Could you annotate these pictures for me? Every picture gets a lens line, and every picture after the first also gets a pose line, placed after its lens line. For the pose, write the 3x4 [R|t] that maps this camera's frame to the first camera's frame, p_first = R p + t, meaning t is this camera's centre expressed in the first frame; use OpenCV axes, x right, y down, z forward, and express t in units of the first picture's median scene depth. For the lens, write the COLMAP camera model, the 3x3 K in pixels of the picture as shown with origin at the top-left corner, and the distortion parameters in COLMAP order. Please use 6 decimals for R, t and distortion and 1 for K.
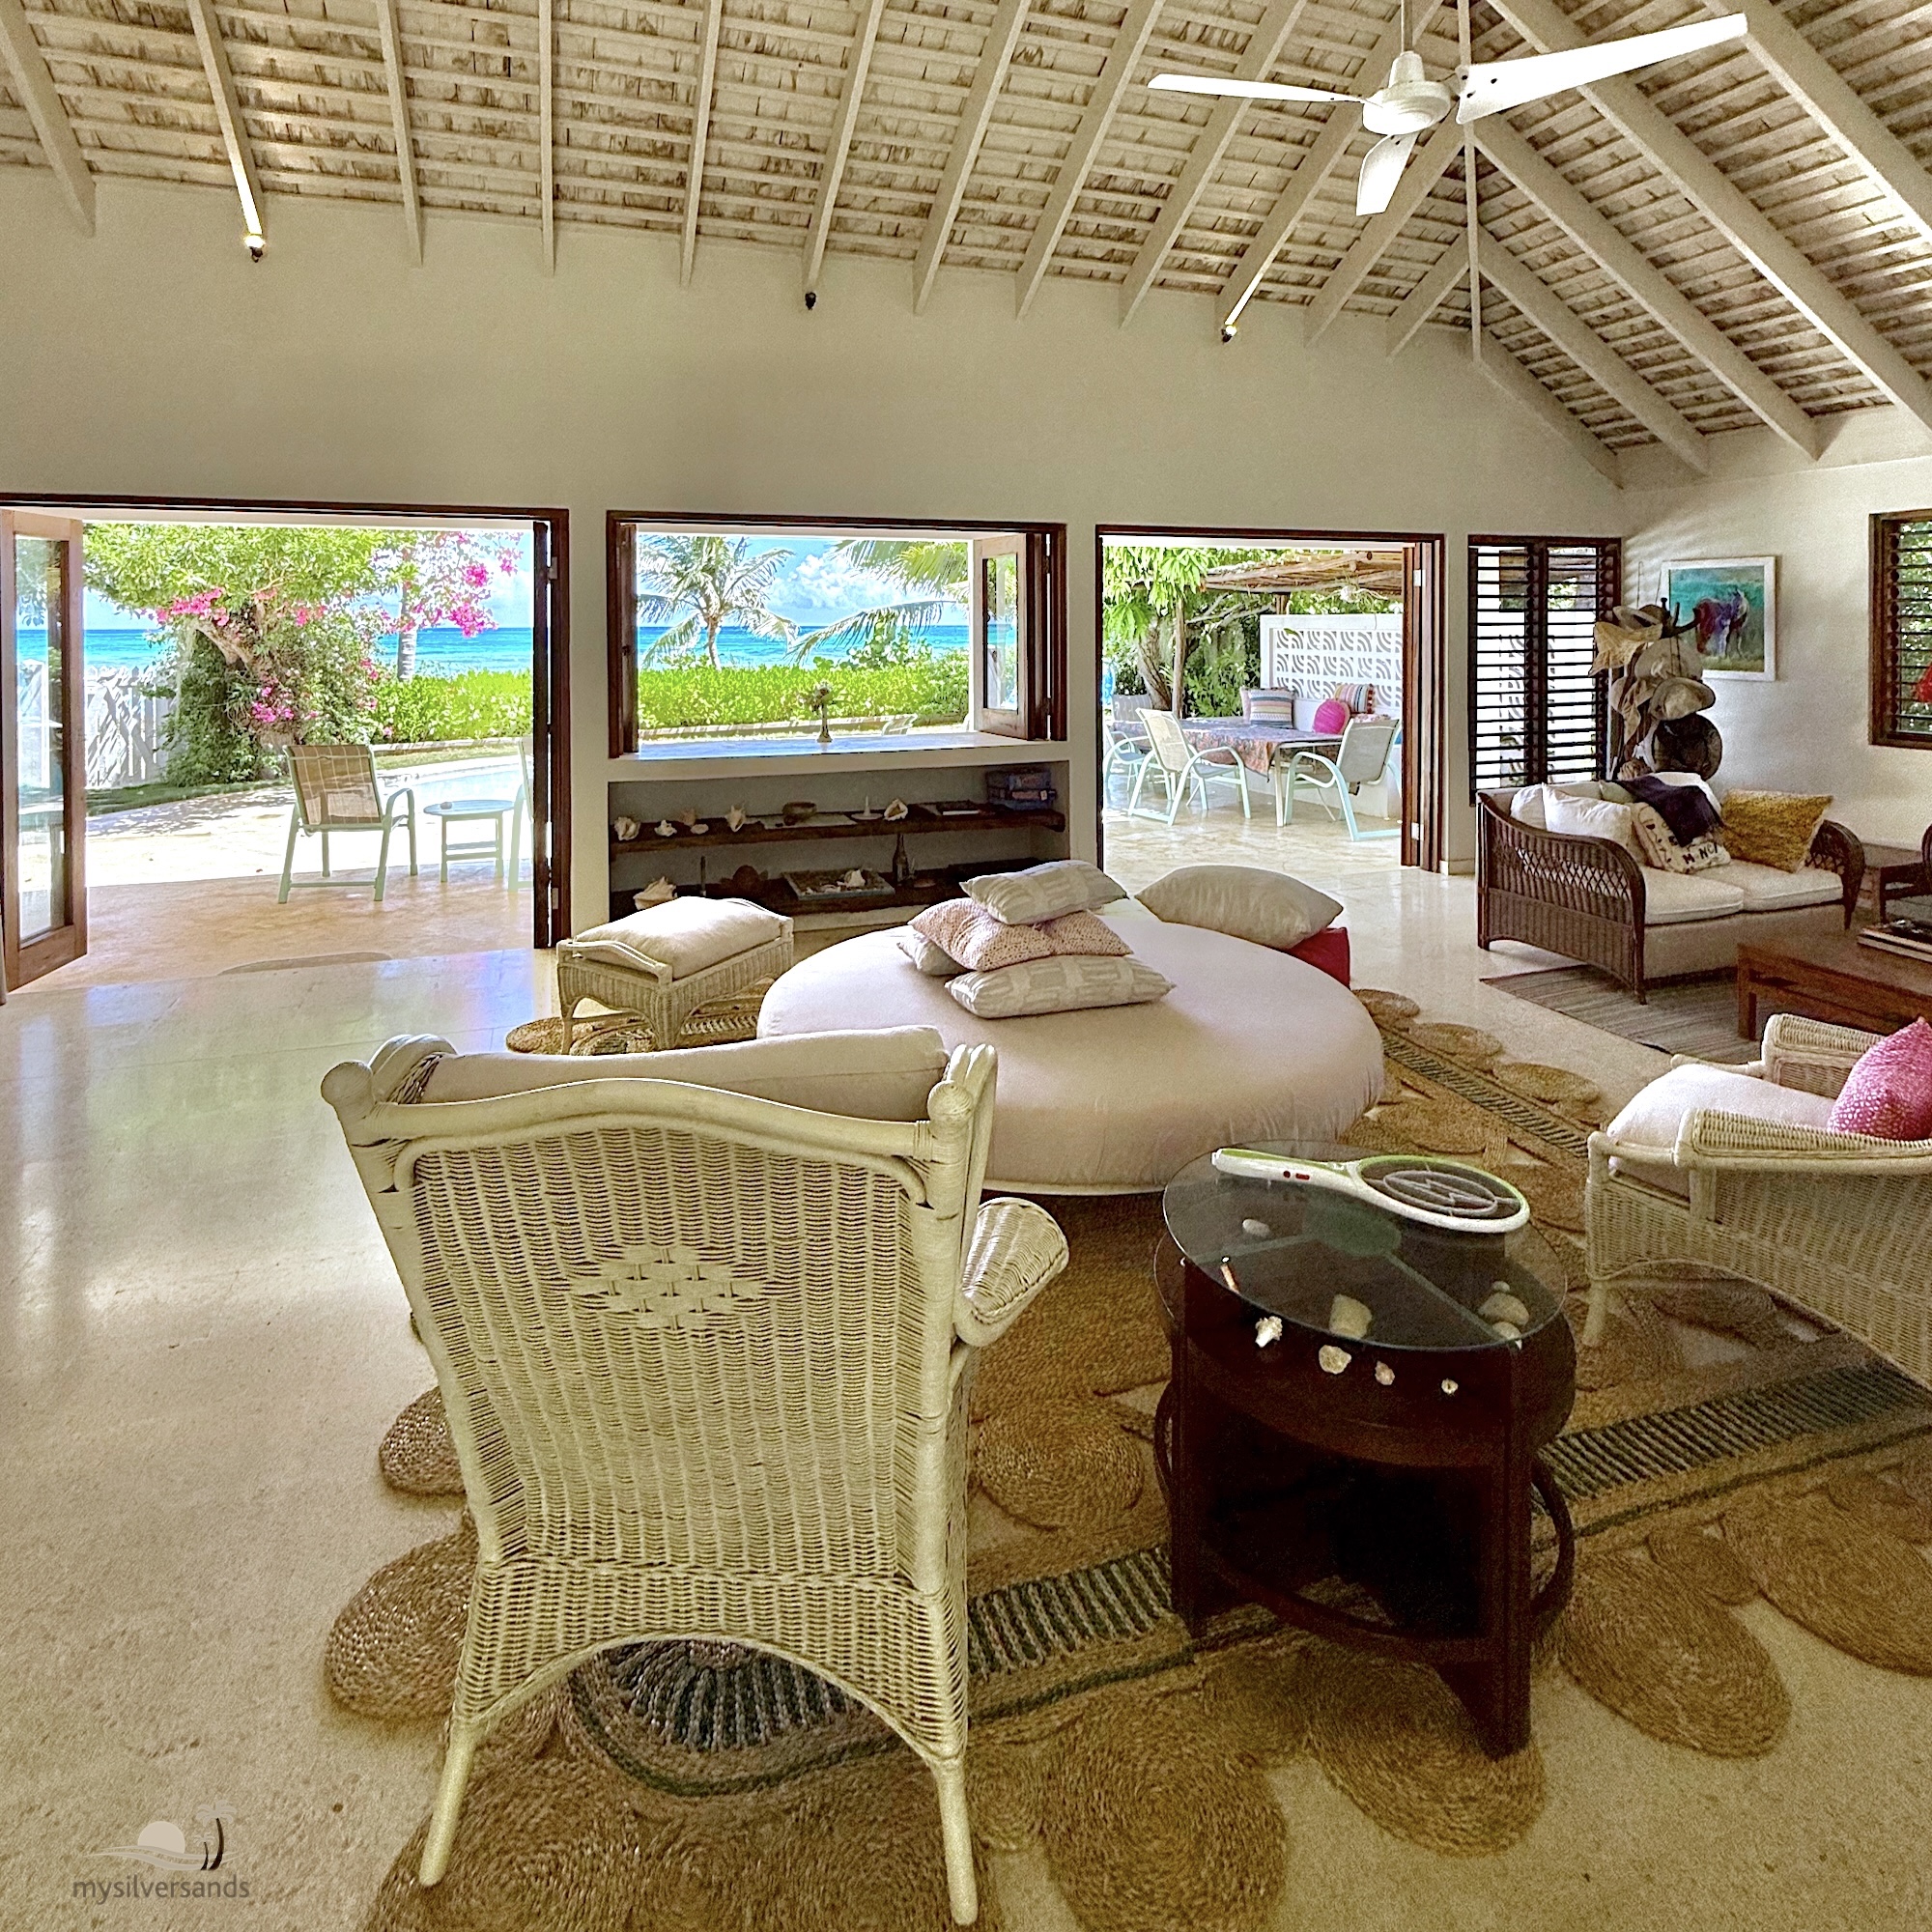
lens RADIAL K [[1209.6, 0, 966.0], [0, 1209.6, 966.0], [0, 0, 1]] dist [-0.001624, -0.000309]
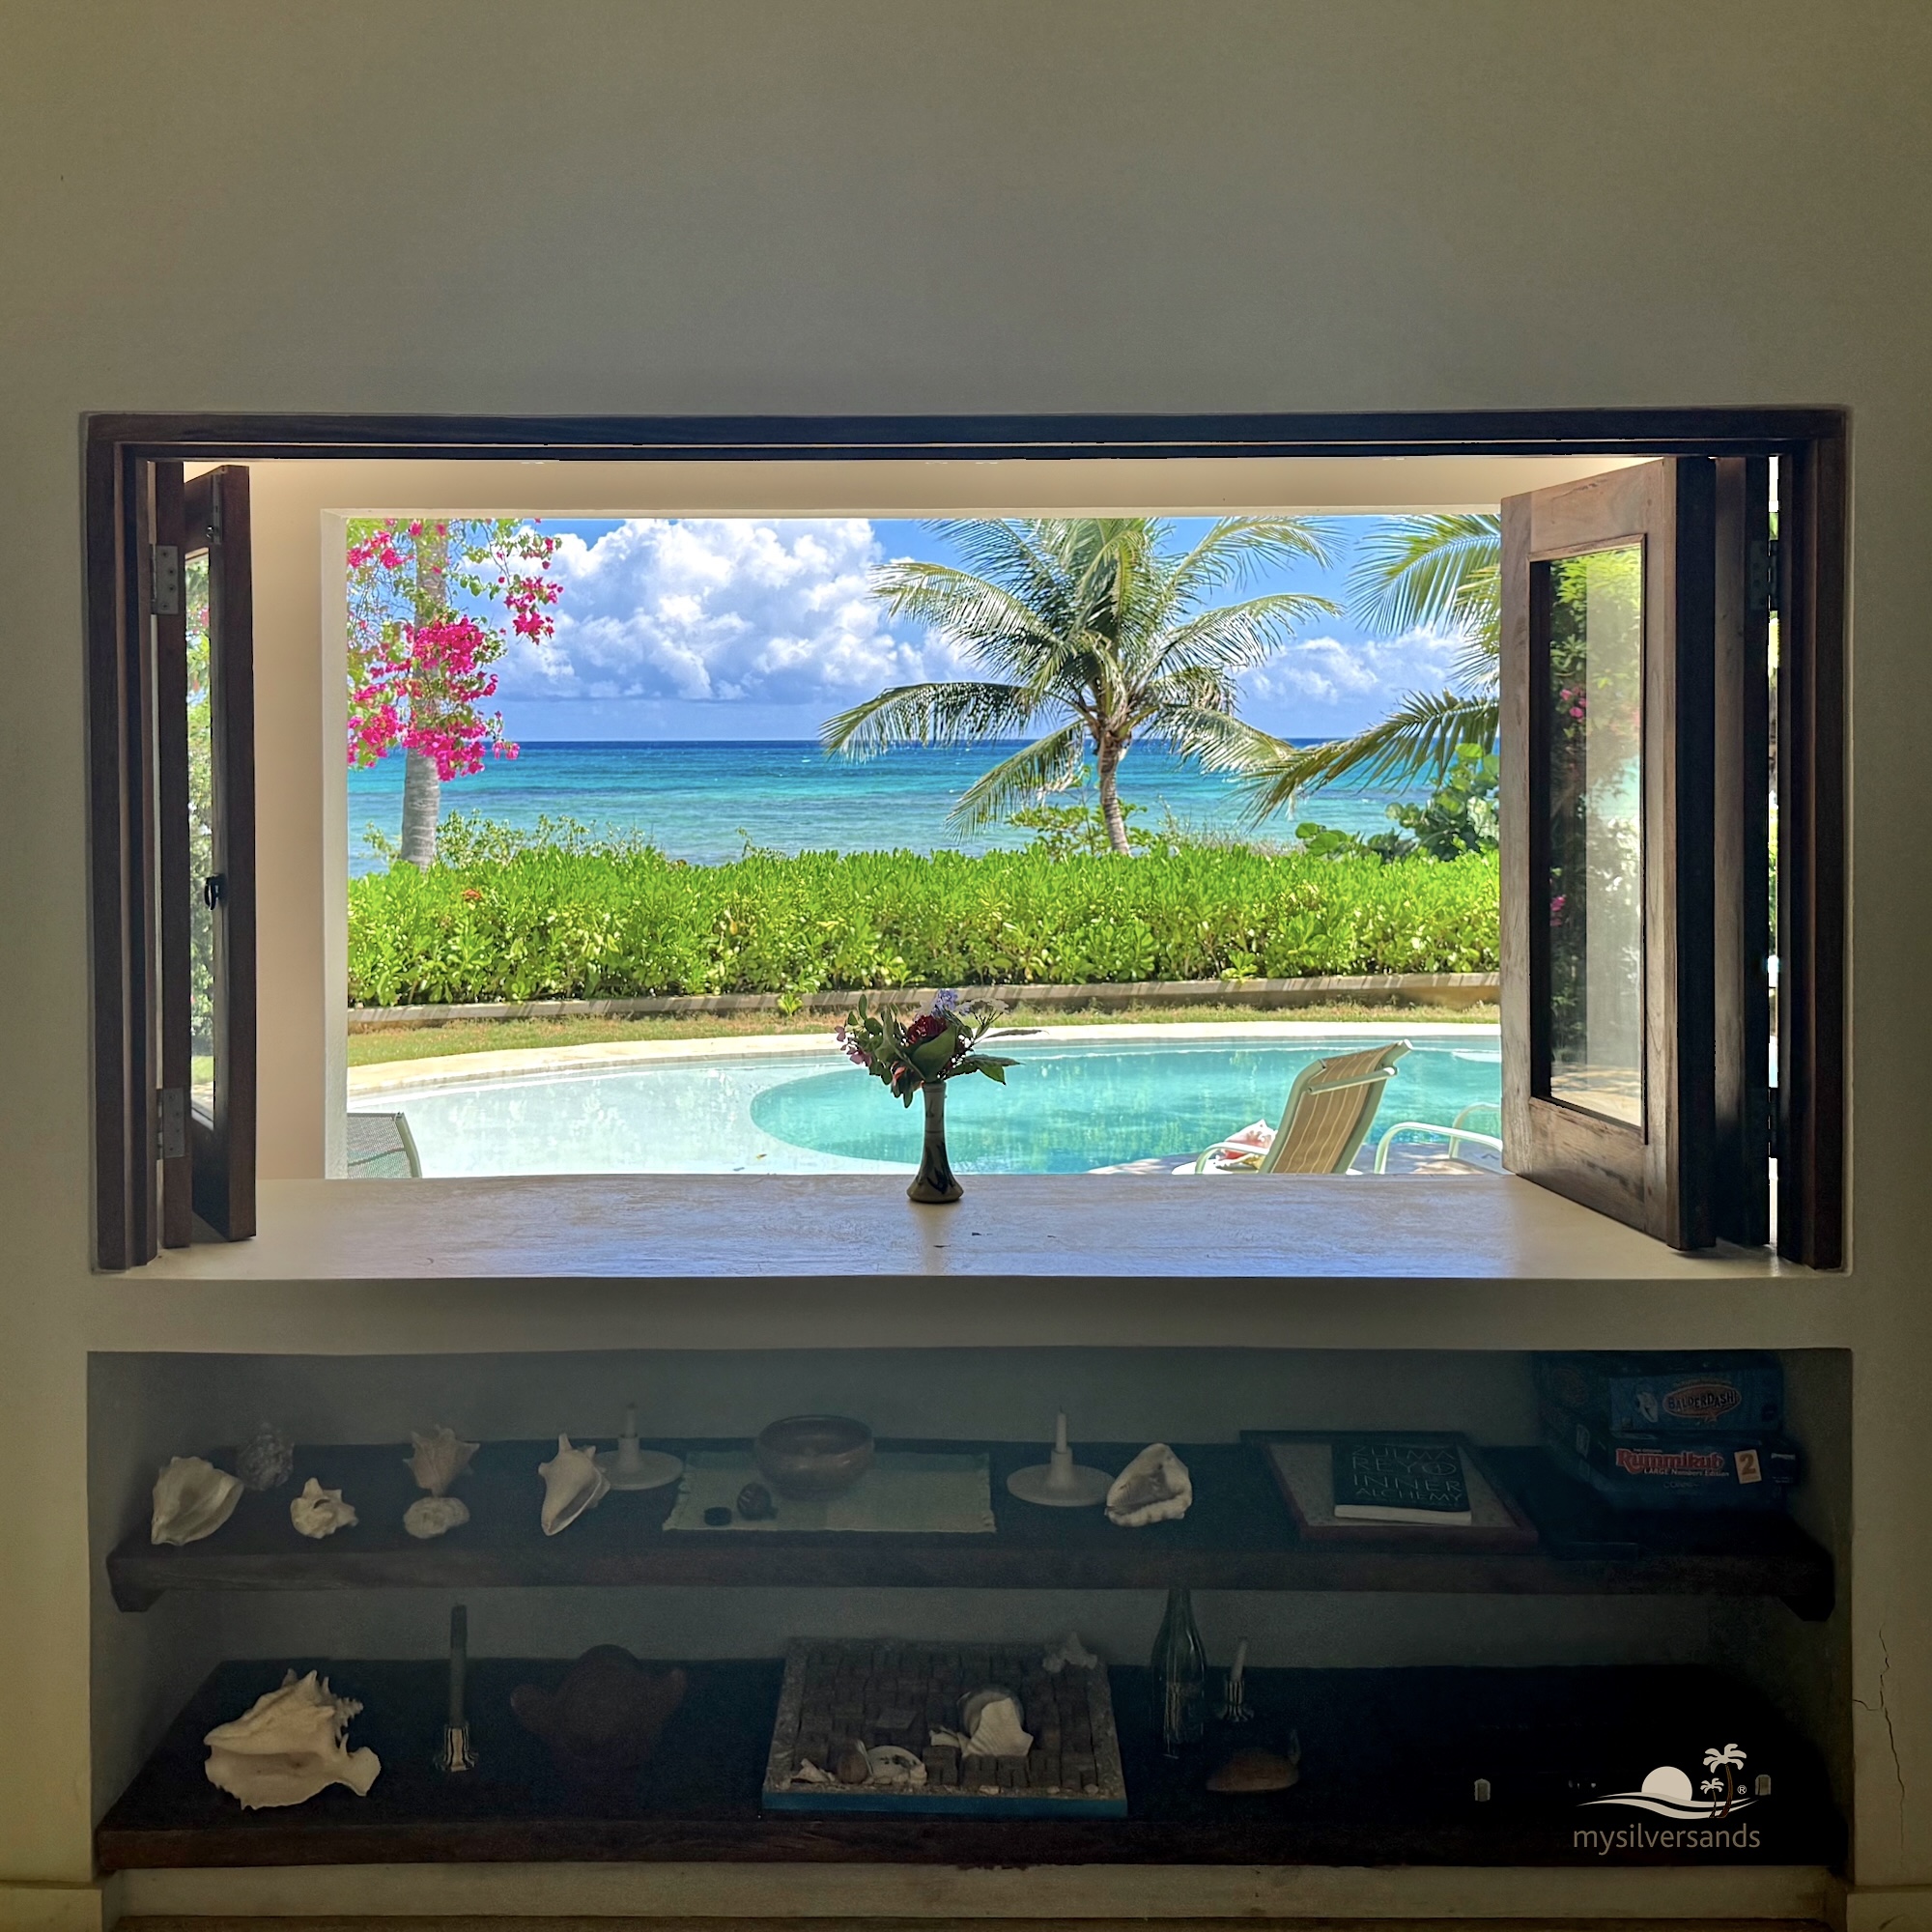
lens RADIAL K [[2507.2, 0, 966.0], [0, 2507.2, 966.0], [0, 0, 1]] dist [0.071810, -0.002283]
pose [[0.953303, 0.023509, -0.301100, 0.027143], [-0.077517, 0.982614, -0.168705, -0.059558], [0.291899, 0.184168, 0.938551, 0.187860]]
